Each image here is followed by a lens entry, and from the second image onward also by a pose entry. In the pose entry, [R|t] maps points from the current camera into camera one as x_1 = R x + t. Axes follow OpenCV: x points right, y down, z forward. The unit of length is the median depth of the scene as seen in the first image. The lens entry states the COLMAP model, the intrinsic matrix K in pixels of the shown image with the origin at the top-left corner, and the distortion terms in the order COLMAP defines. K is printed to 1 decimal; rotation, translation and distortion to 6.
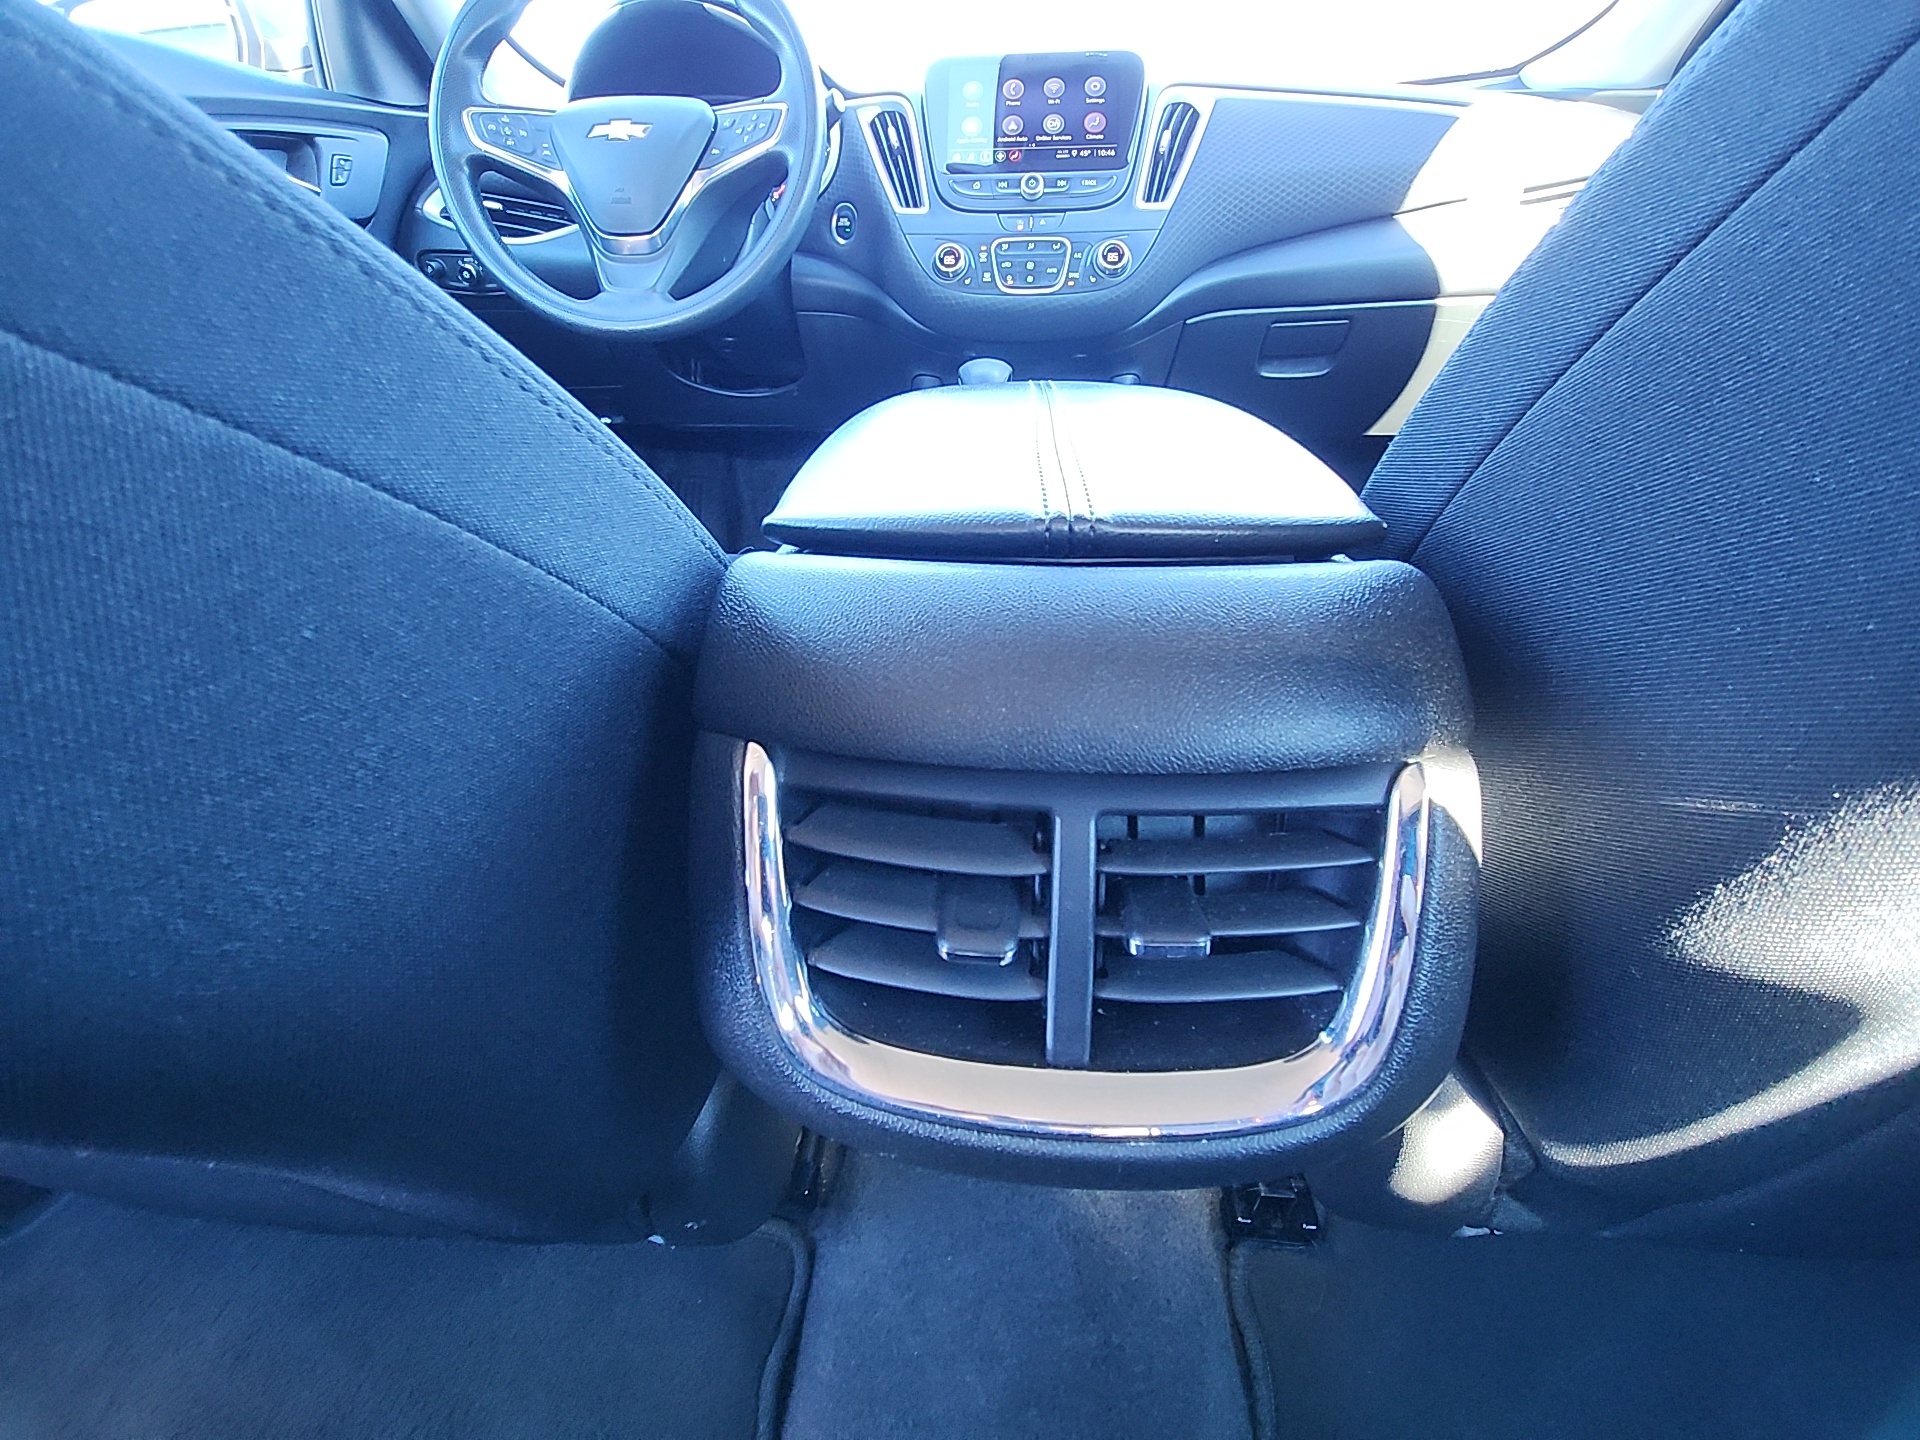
lens RADIAL K [[770.9, 0, 952.1], [0, 770.9, 701.8], [0, 0, 1]] dist [0.013998, -0.009682]
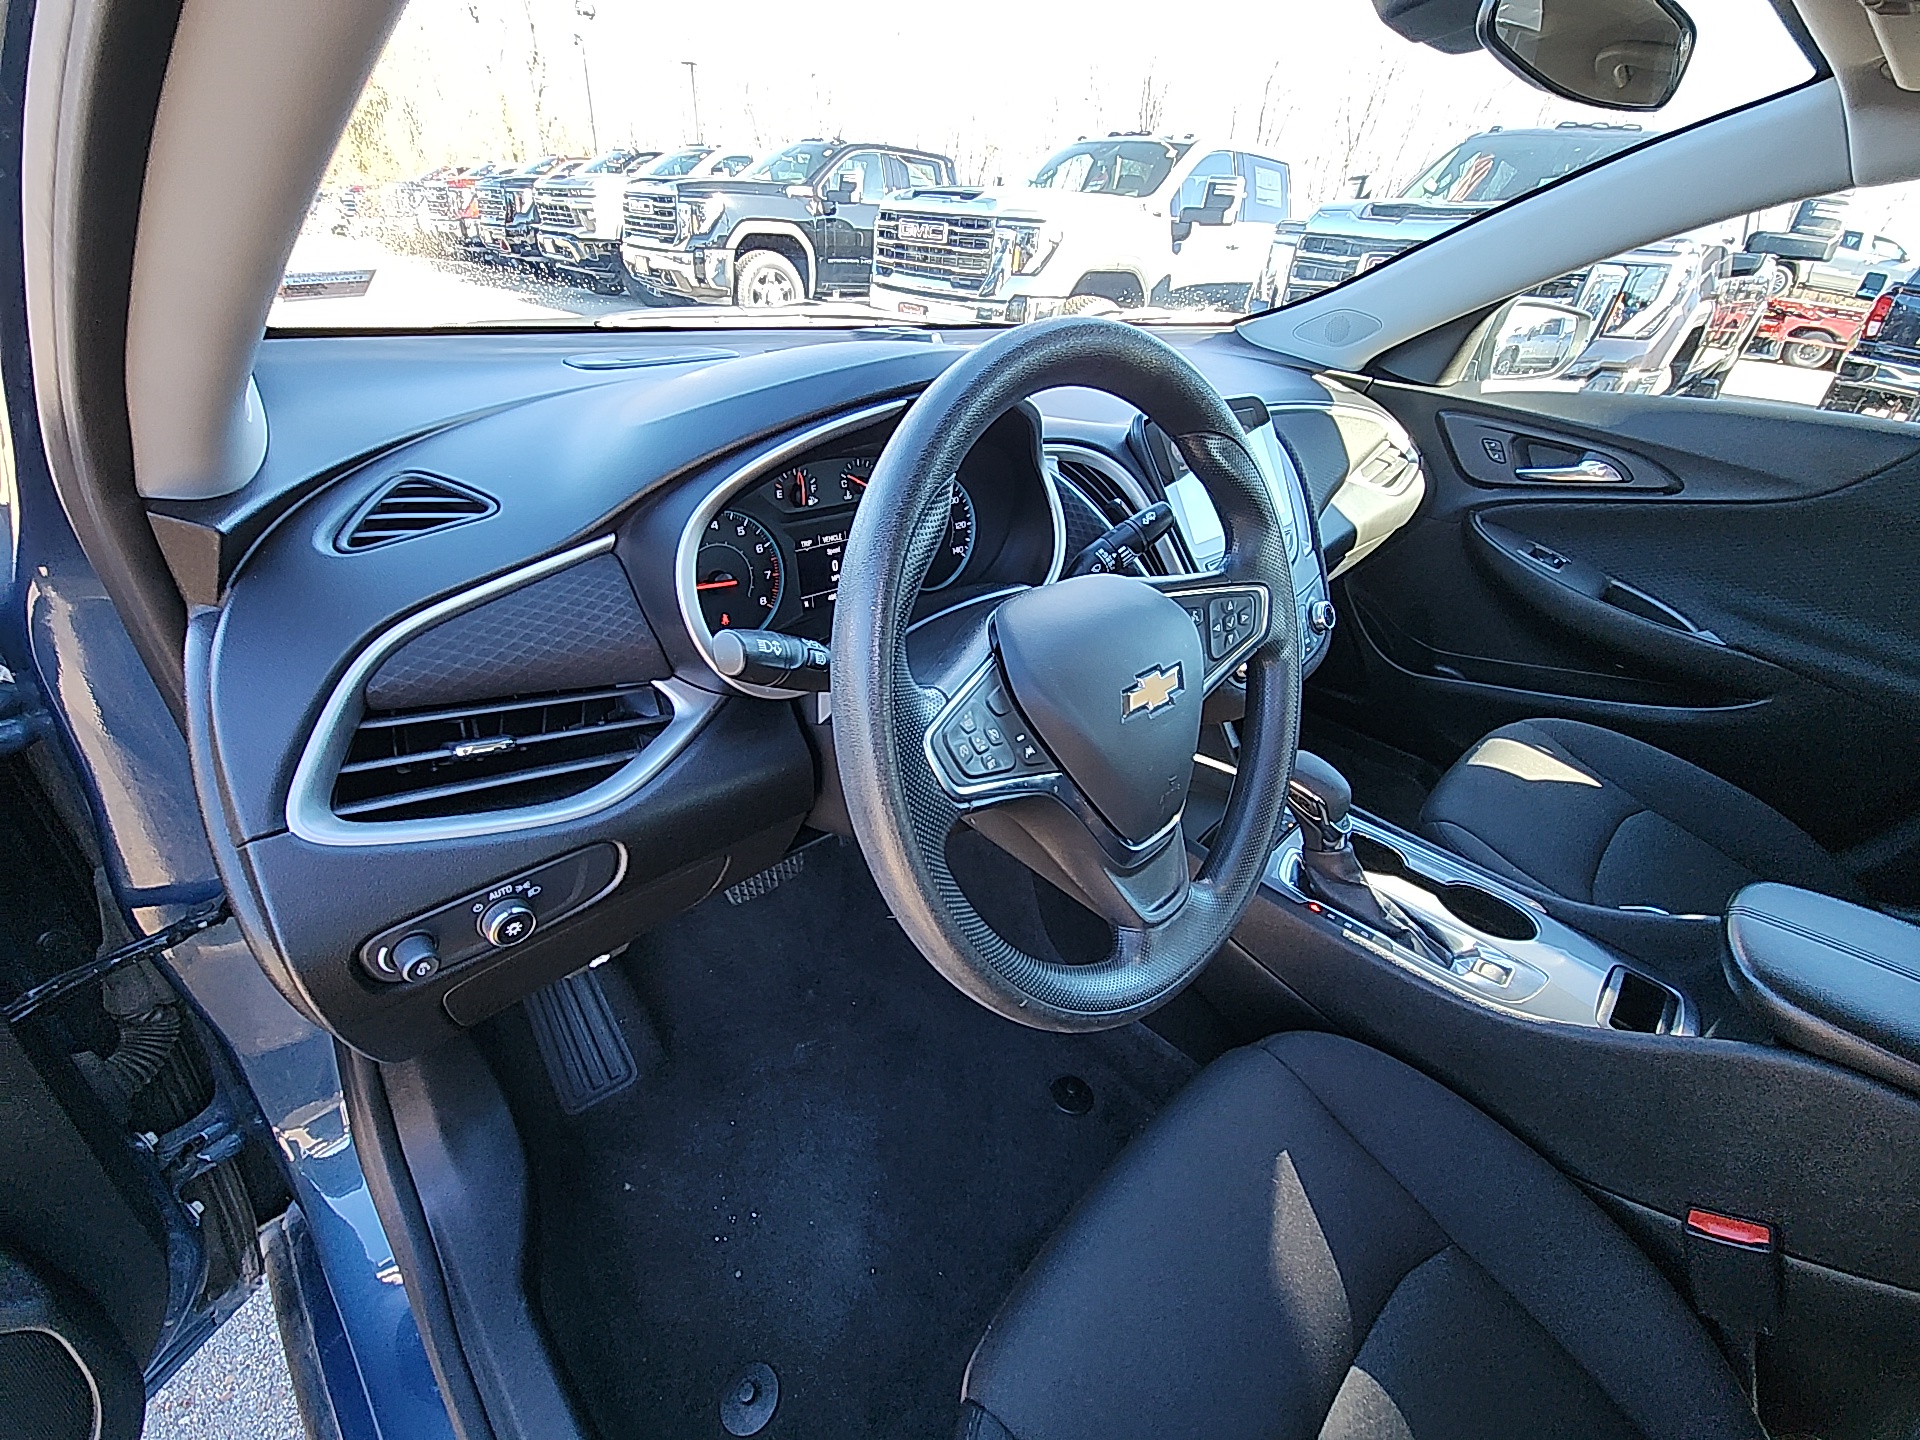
lens RADIAL K [[769.7, 0, 949.4], [0, 769.7, 703.0], [0, 0, 1]] dist [0.012716, -0.007242]
pose [[0.661500, -0.333974, 0.671475, -0.810658], [0.293229, 0.939270, 0.178295, -0.765233], [-0.690242, 0.078954, 0.719258, 0.596848]]
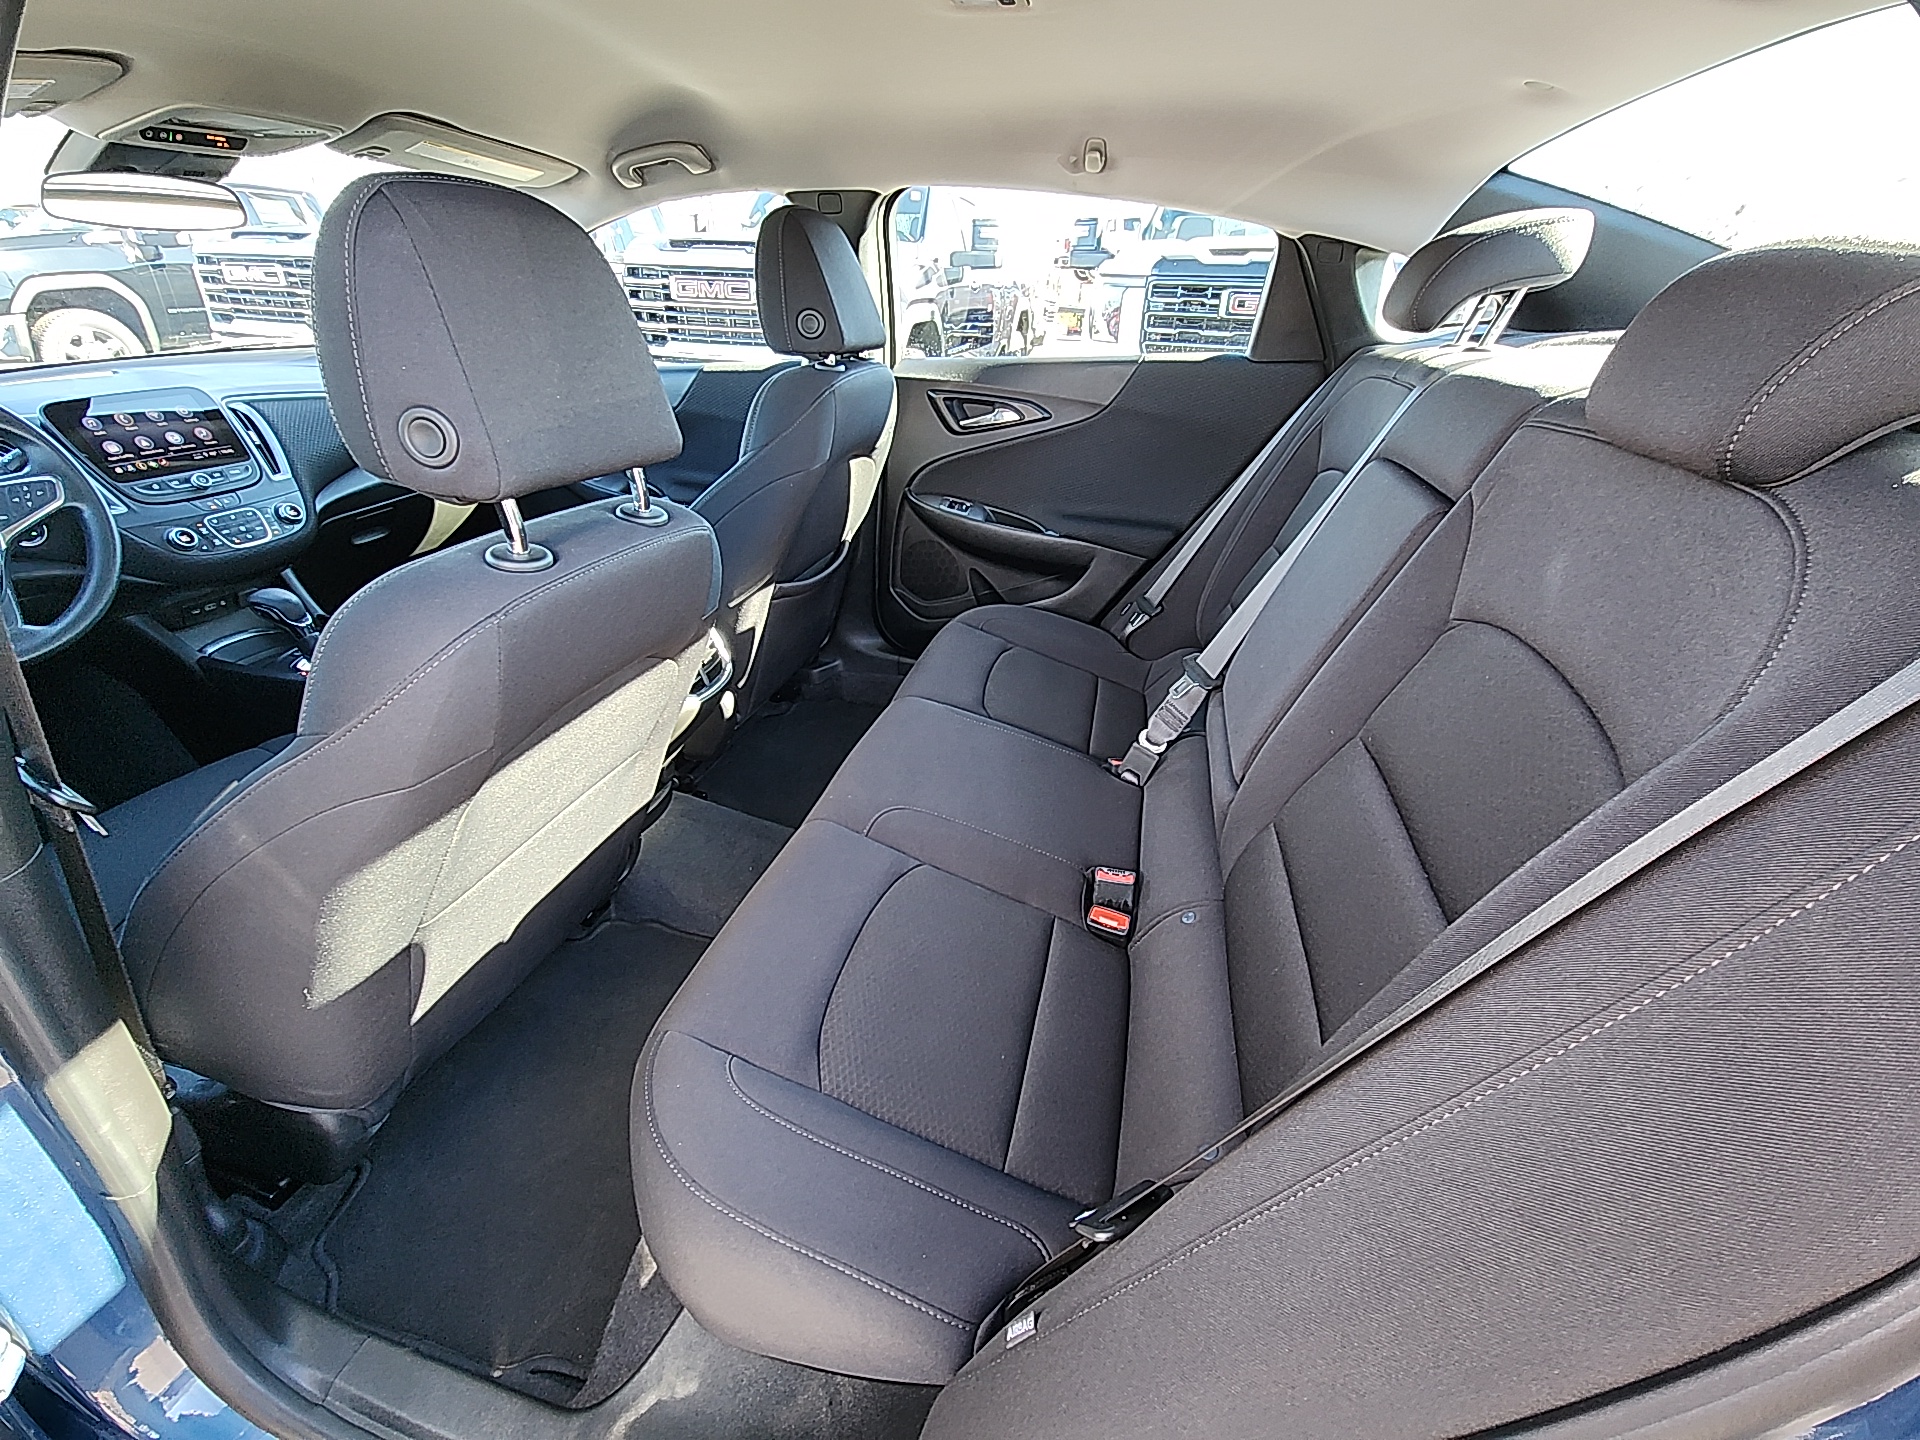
lens RADIAL K [[770.9, 0, 952.1], [0, 770.9, 701.8], [0, 0, 1]] dist [0.013998, -0.009682]
pose [[0.170338, -0.443959, 0.879707, -1.160310], [0.450667, 0.829014, 0.331113, -0.142050], [-0.876290, 0.340054, 0.341291, -0.656819]]
